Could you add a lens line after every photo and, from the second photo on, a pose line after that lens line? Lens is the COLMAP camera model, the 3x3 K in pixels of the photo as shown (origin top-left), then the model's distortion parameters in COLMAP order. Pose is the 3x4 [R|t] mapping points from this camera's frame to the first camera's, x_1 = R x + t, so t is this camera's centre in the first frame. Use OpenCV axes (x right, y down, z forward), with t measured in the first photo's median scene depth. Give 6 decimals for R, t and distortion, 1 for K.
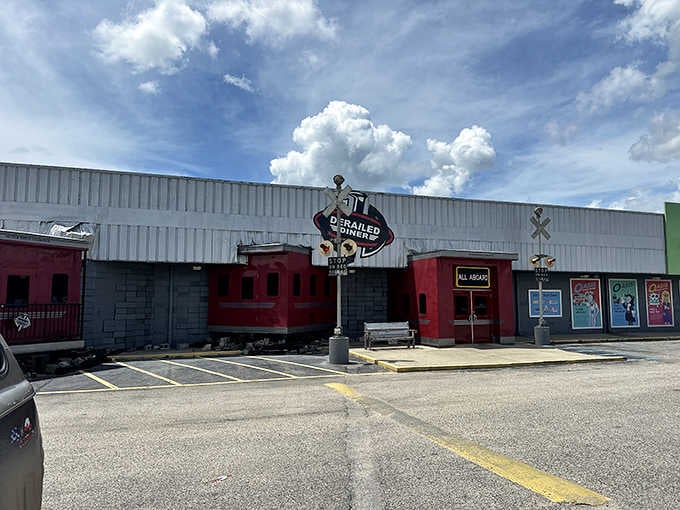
lens RADIAL K [[550.4, 0, 340.0], [0, 550.4, 255.0], [0, 0, 1]] dist [0.031983, -0.001082]
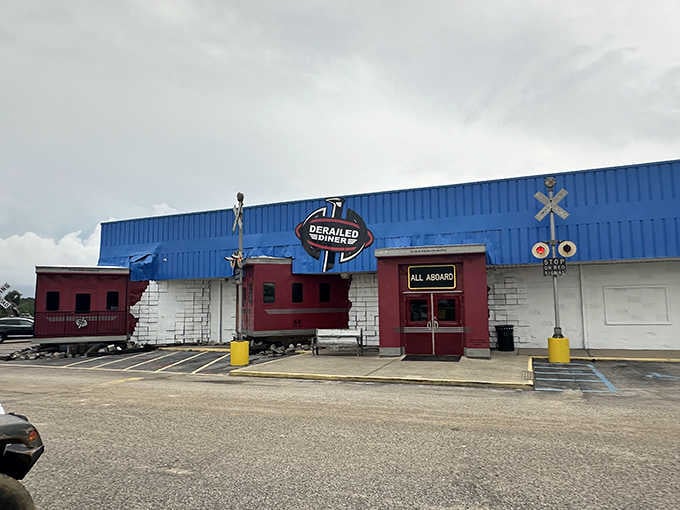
lens RADIAL K [[550.4, 0, 340.0], [0, 550.4, 255.0], [0, 0, 1]] dist [0.031983, -0.001082]
pose [[0.698131, -0.076553, -0.711865, 0.751255], [0.071404, 0.996755, -0.037164, 0.027680], [0.712400, -0.024885, 0.701332, 0.301462]]
